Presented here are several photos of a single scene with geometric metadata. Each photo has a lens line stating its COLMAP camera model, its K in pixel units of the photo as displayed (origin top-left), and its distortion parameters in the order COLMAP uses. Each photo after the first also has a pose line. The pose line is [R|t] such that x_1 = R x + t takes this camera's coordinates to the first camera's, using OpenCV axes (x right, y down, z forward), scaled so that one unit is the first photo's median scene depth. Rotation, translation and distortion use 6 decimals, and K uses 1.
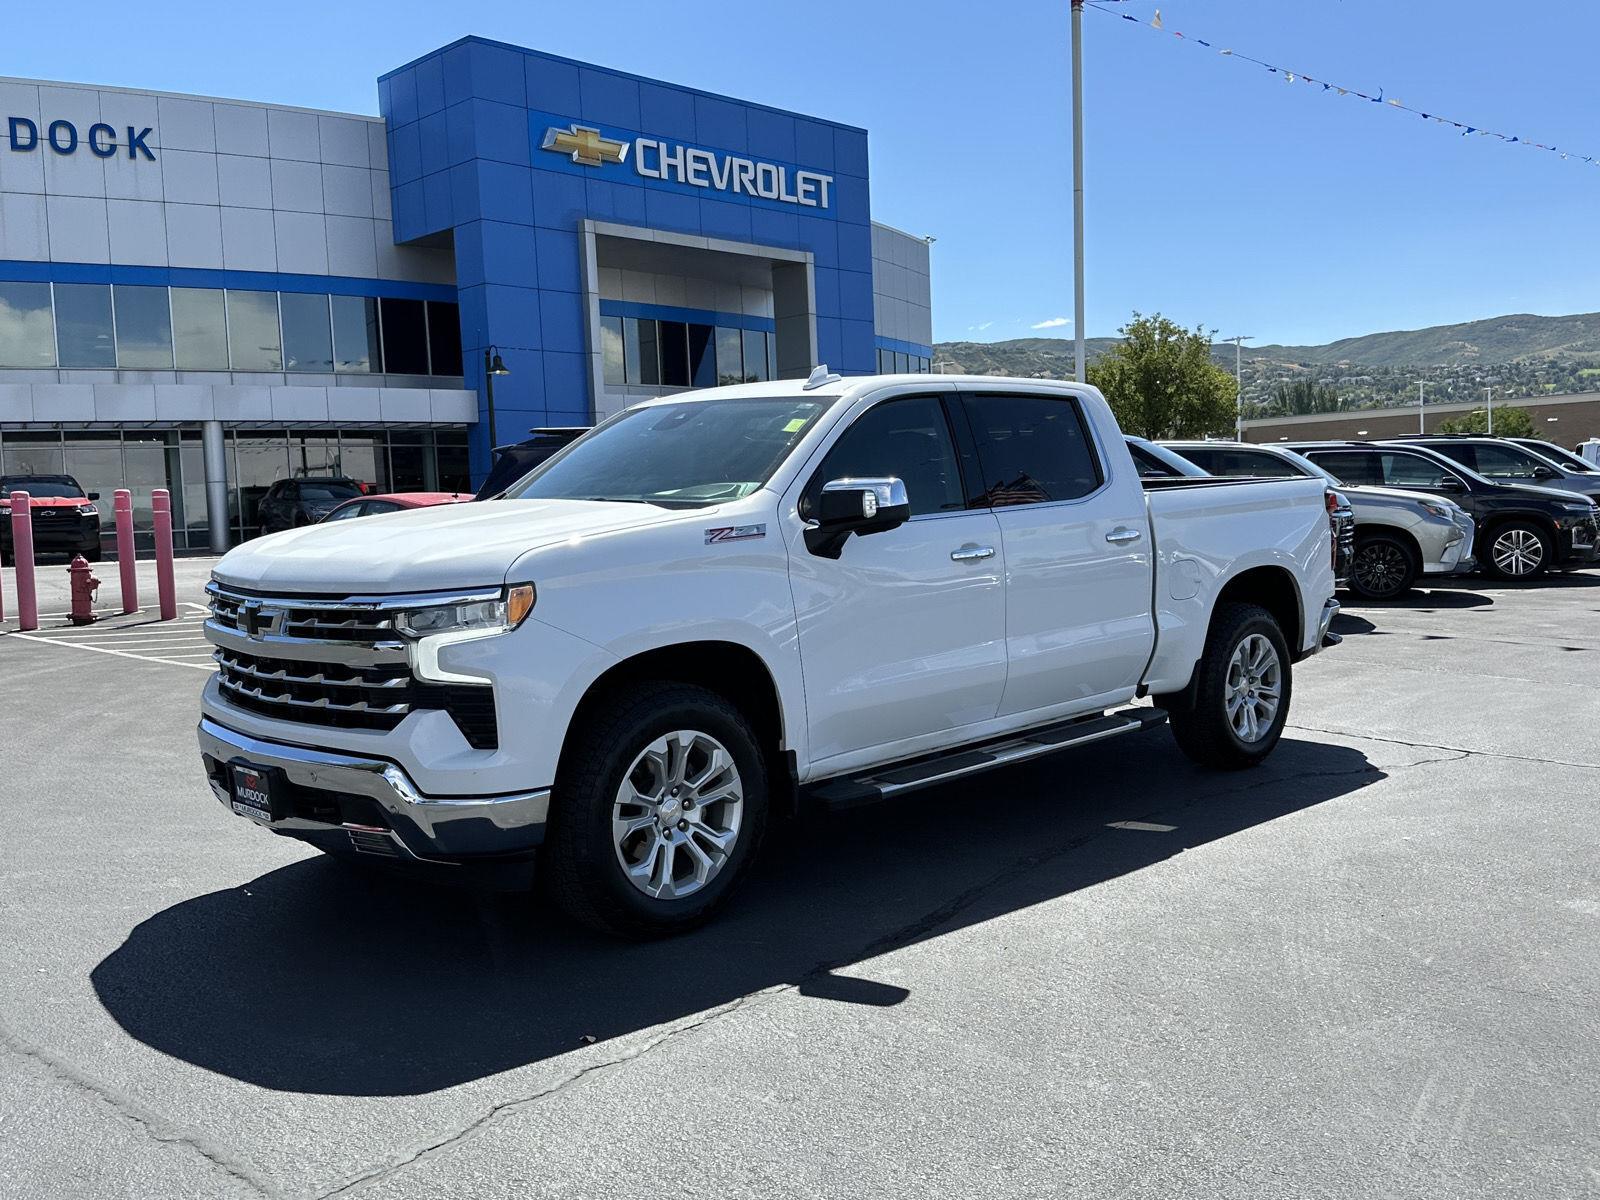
lens RADIAL K [[1435.6, 0, 800.6], [0, 1435.6, 603.3], [0, 0, 1]] dist [0.168066, -0.338896]
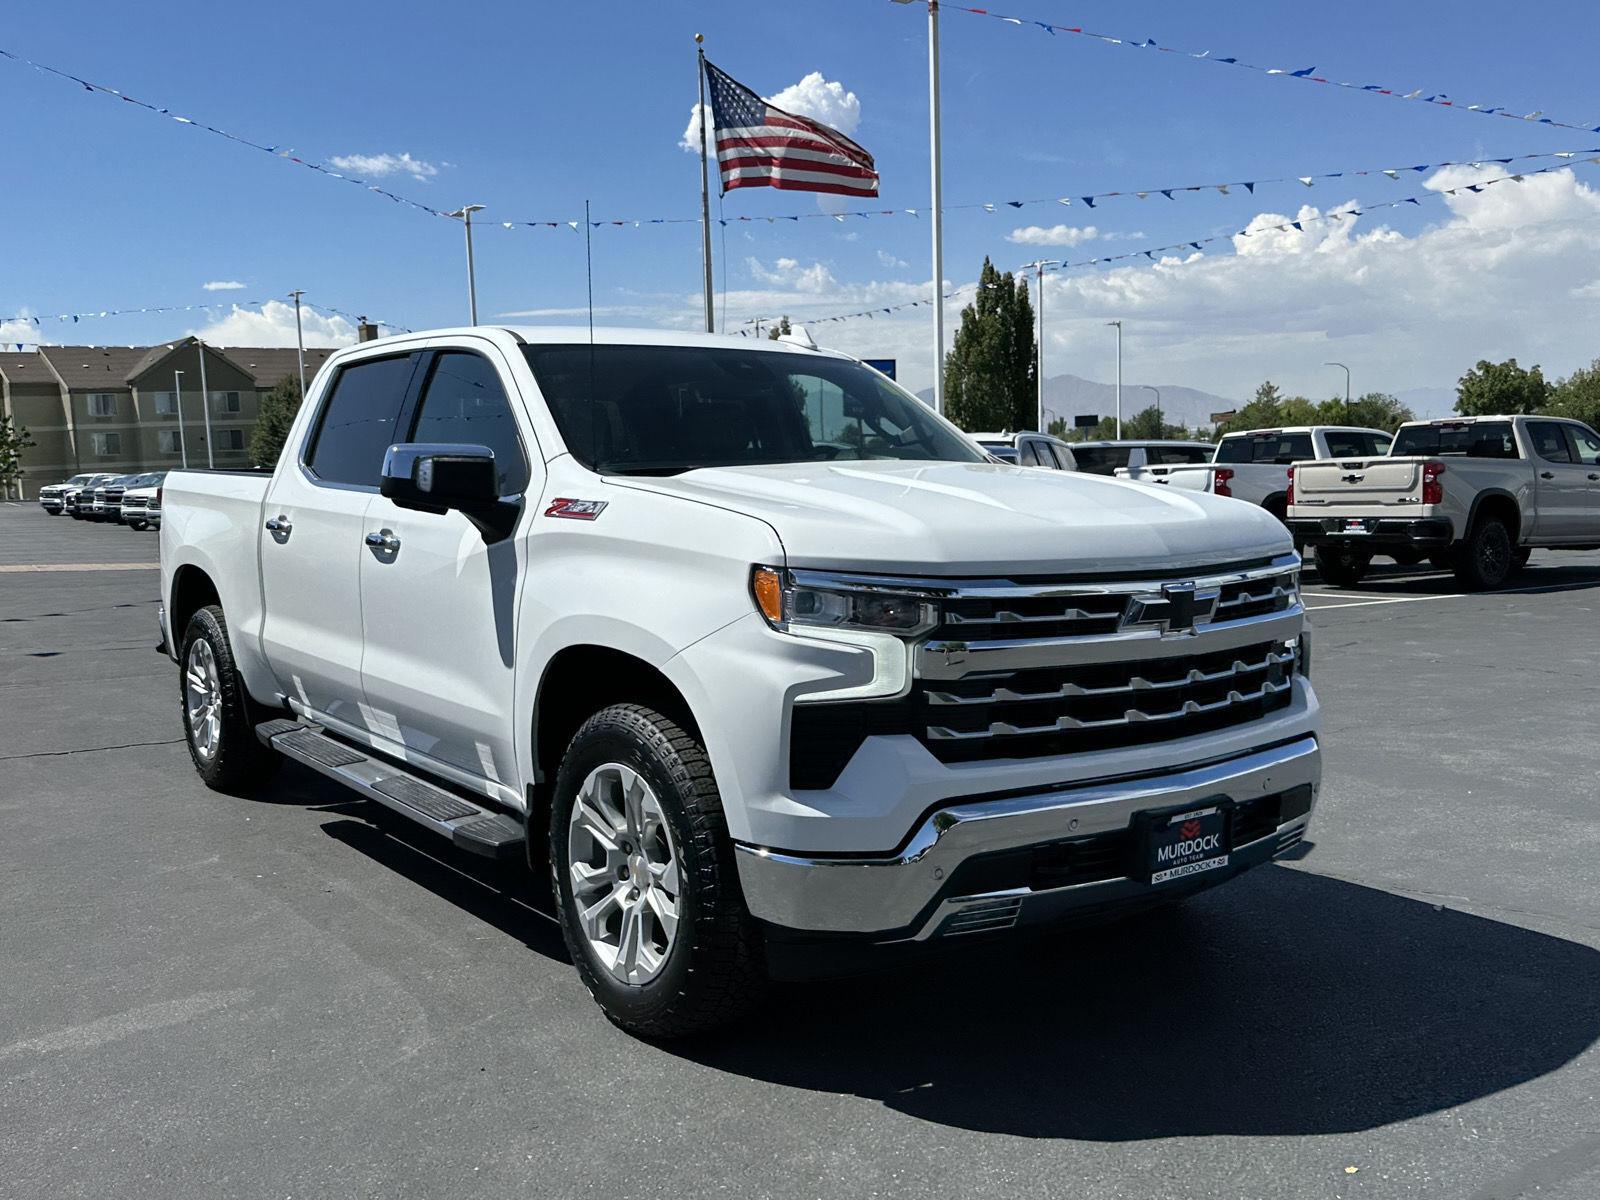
lens RADIAL K [[1435.6, 0, 800.6], [0, 1435.6, 603.3], [0, 0, 1]] dist [0.168066, -0.338896]
pose [[0.141179, -0.073234, 0.987272, -0.679202], [0.093327, 0.993803, 0.060373, -0.032347], [-0.985575, 0.083615, 0.147139, 0.654196]]
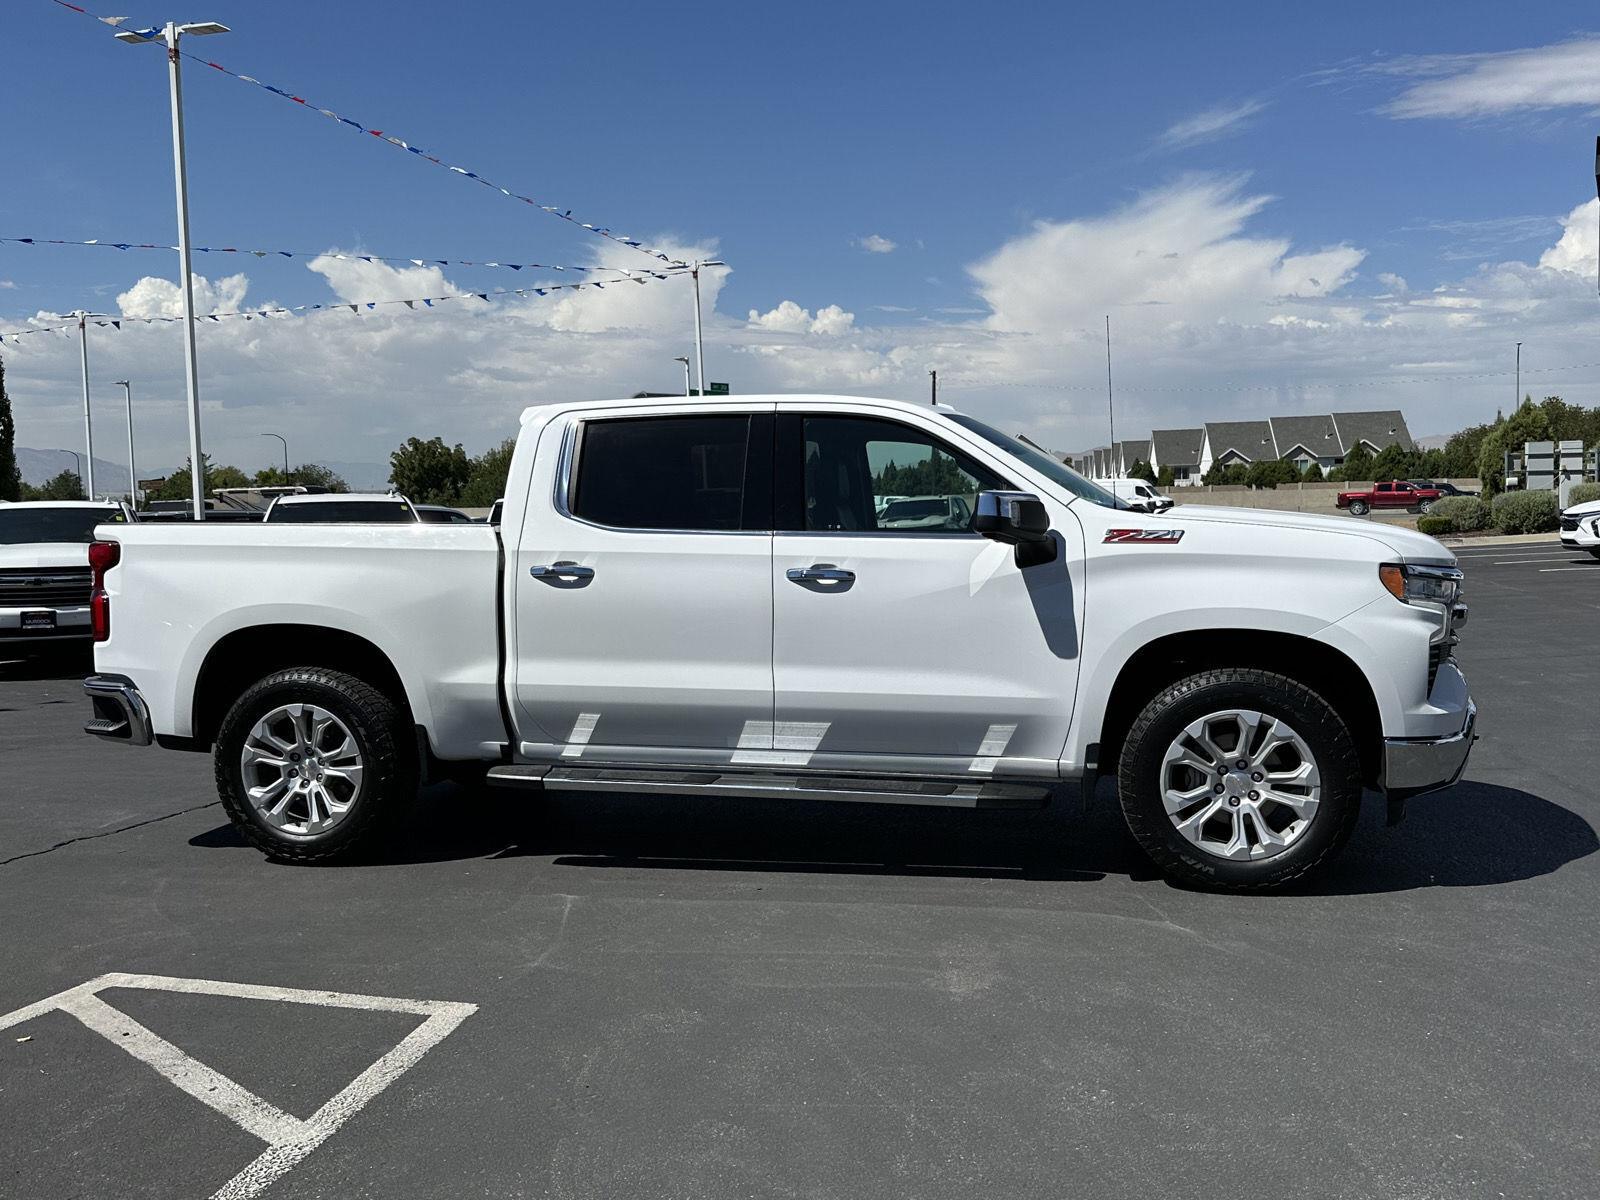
lens RADIAL K [[1435.6, 0, 800.6], [0, 1435.6, 603.3], [0, 0, 1]] dist [0.168066, -0.338896]
pose [[-0.538118, -0.017554, 0.842687, -0.693790], [0.101562, 0.991148, 0.085502, -0.086417], [-0.836728, 0.131595, -0.531572, 1.311024]]
